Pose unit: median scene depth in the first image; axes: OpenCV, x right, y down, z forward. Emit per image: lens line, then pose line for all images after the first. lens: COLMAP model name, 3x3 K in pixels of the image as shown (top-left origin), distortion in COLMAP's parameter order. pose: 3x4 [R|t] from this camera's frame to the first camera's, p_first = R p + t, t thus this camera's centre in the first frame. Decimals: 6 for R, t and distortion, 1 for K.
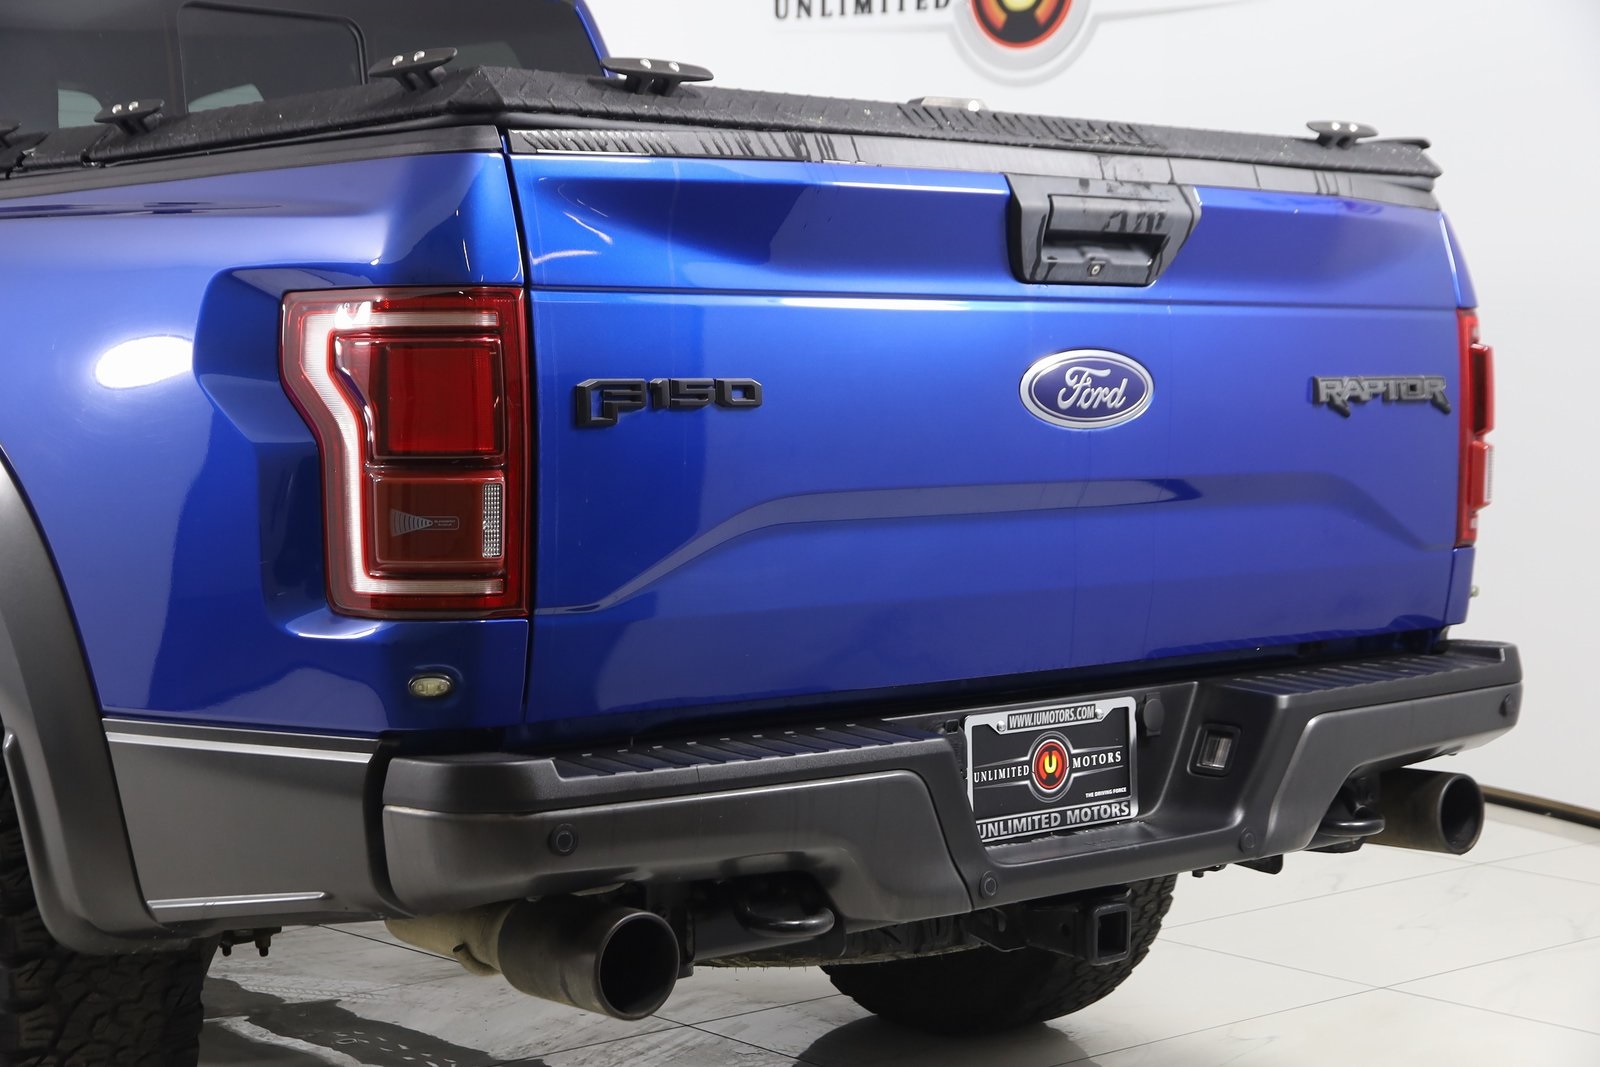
lens RADIAL K [[2462.2, 0, 744.3], [0, 2462.2, 511.7], [0, 0, 1]] dist [0.126261, 0.000000]
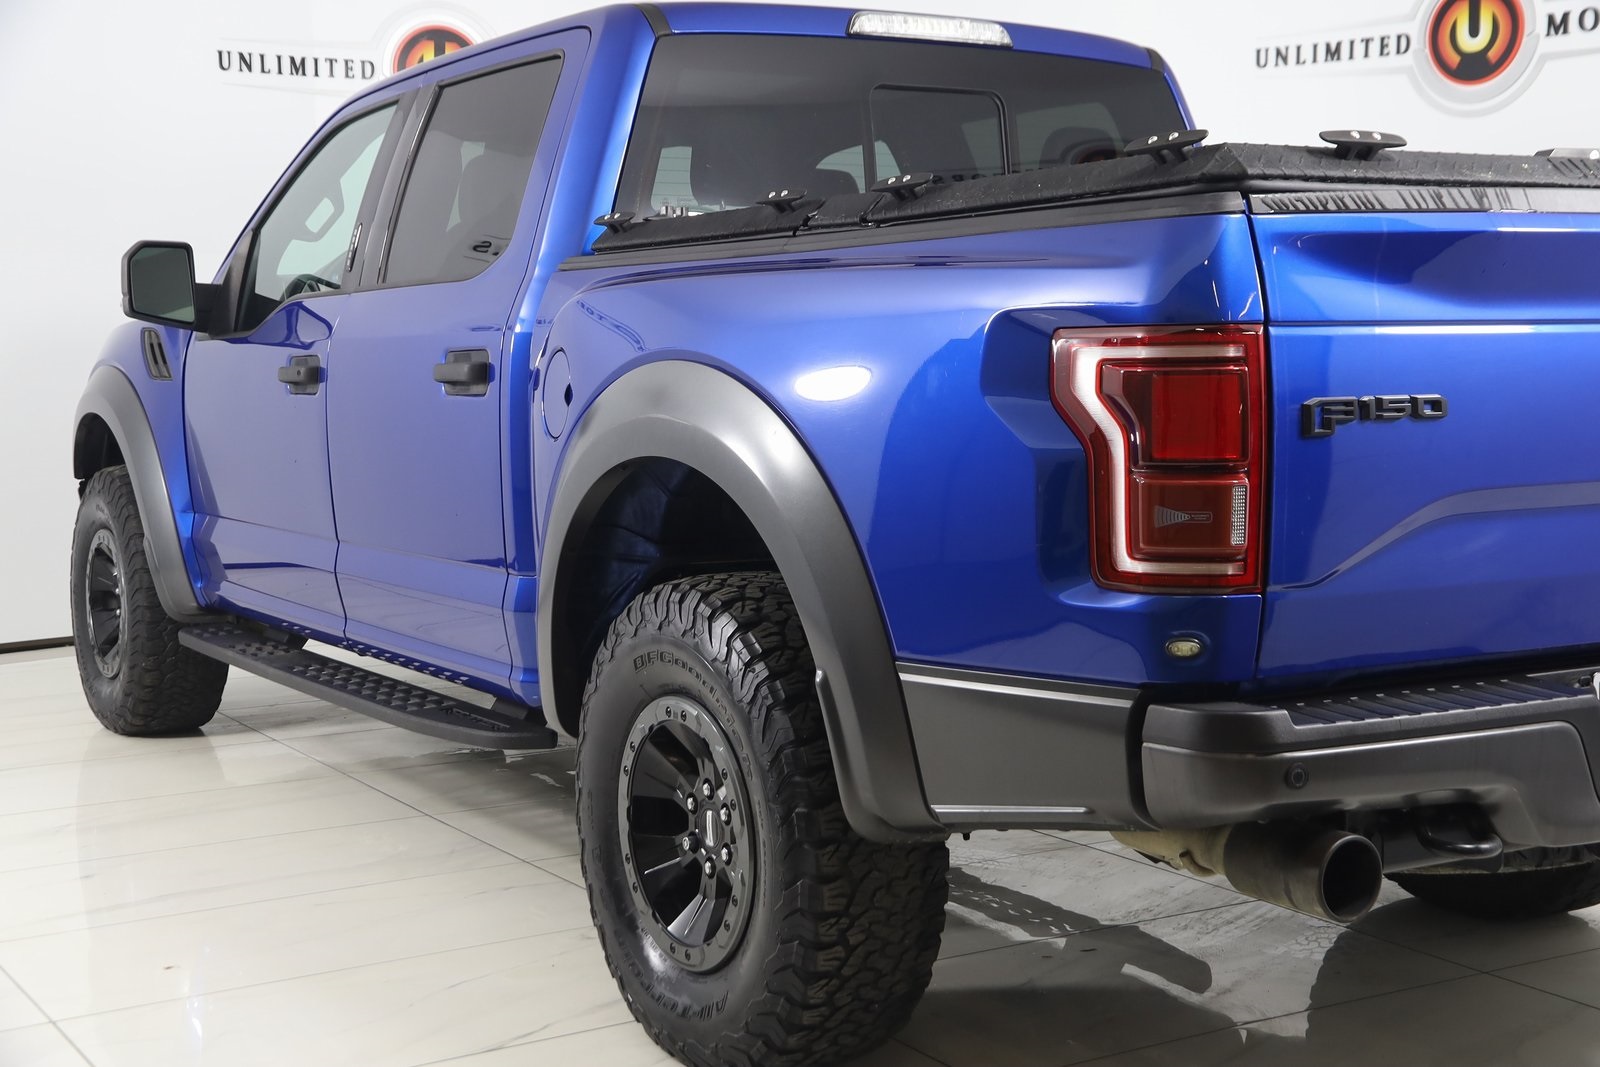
lens RADIAL K [[1949.8, 0, 857.7], [0, 1949.8, 516.0], [0, 0, 1]] dist [0.106338, 0.000000]
pose [[0.987589, 0.006997, -0.156905, -0.110845], [-0.002525, 0.999585, 0.028683, -0.019132], [0.157041, -0.027931, 0.987197, 0.005788]]
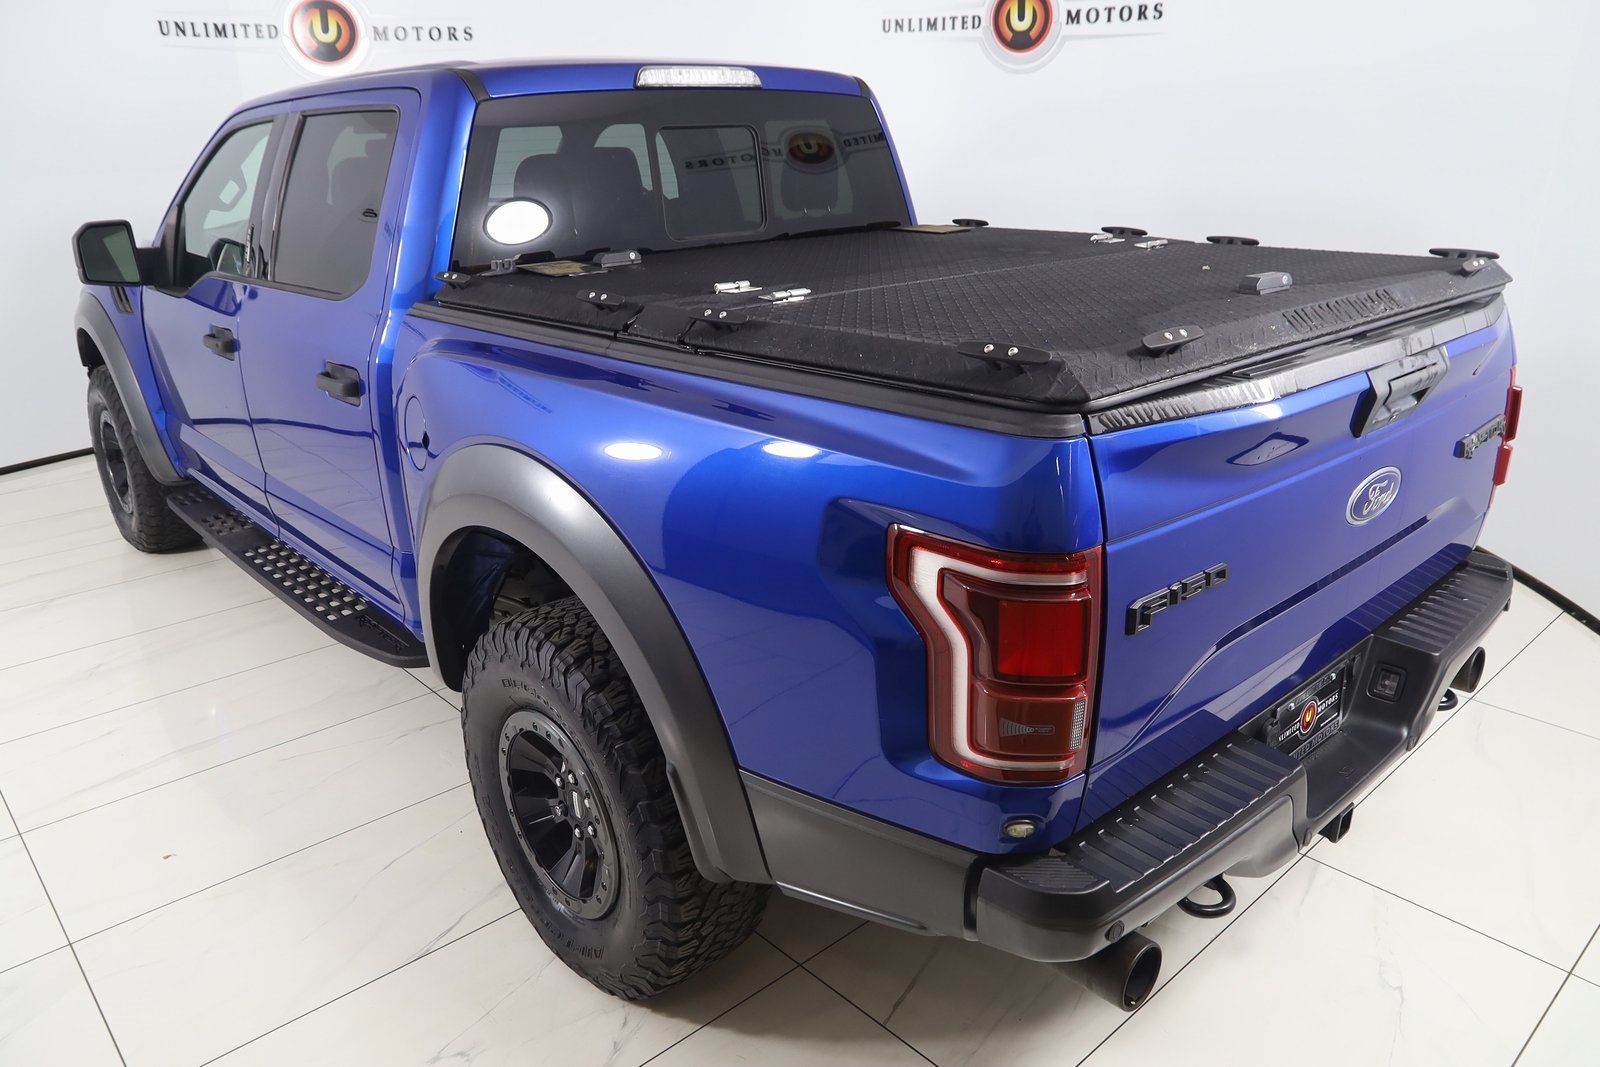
lens RADIAL K [[1110.7, 0, 819.5], [0, 1110.7, 528.4], [0, 0, 1]] dist [-0.056811, 0.039717]
pose [[0.999814, -0.017081, 0.008996, -0.197302], [0.014168, 0.965751, 0.259084, -0.204843], [-0.013114, -0.258908, 0.965813, 0.372406]]
